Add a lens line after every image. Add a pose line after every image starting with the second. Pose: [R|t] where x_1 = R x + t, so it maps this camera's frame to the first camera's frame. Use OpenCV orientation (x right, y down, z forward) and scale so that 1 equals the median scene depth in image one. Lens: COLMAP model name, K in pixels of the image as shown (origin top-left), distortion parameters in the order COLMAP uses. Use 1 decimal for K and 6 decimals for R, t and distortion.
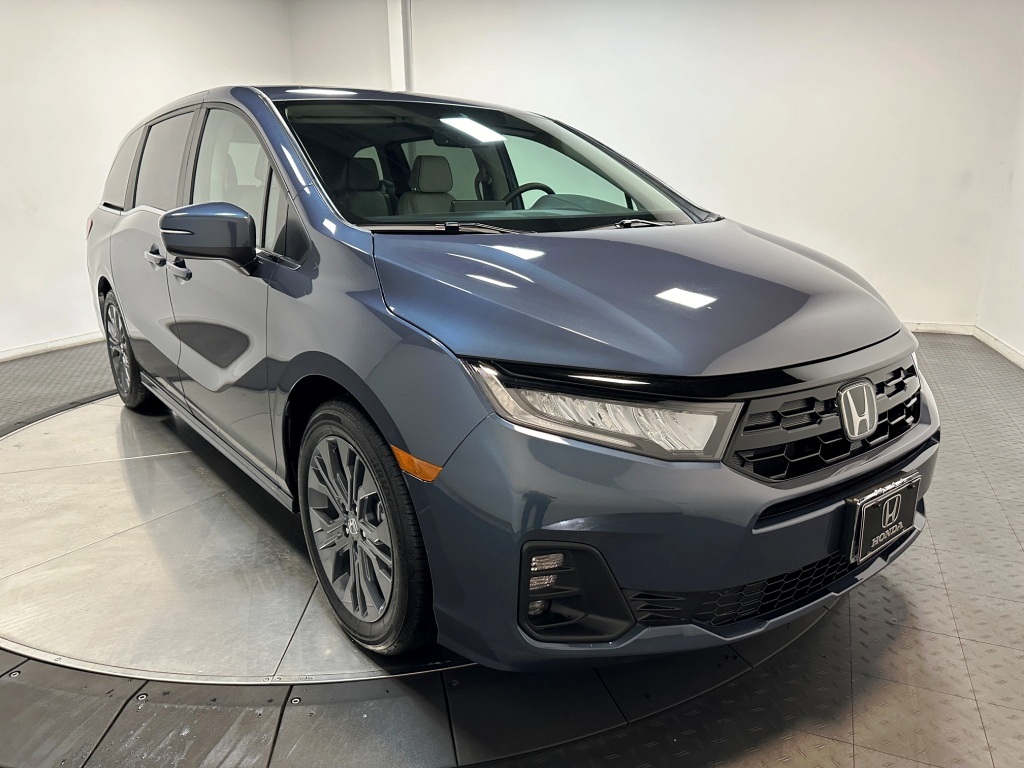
lens RADIAL K [[742.7, 0, 511.7], [0, 742.7, 360.5], [0, 0, 1]] dist [0.057748, -0.076570]
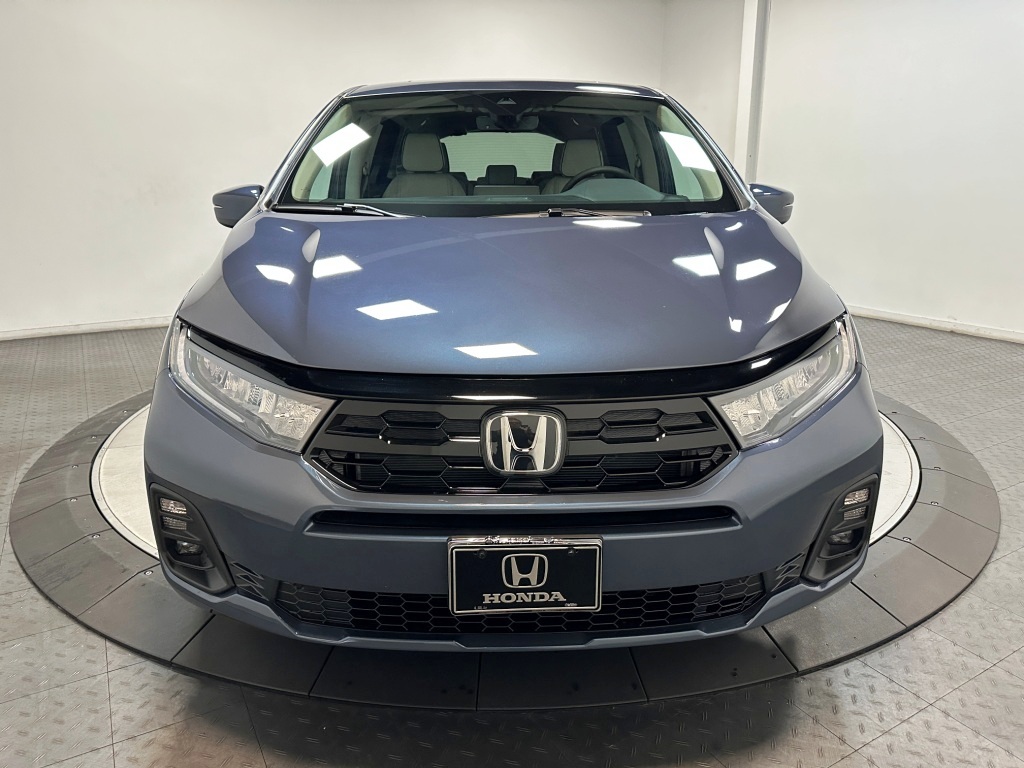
lens RADIAL K [[742.7, 0, 511.7], [0, 742.7, 360.5], [0, 0, 1]] dist [0.057748, -0.076570]
pose [[0.791001, 0.145717, -0.594209, 0.933609], [-0.131532, 0.989015, 0.067442, -0.077705], [0.597509, 0.024811, 0.801478, 0.335115]]
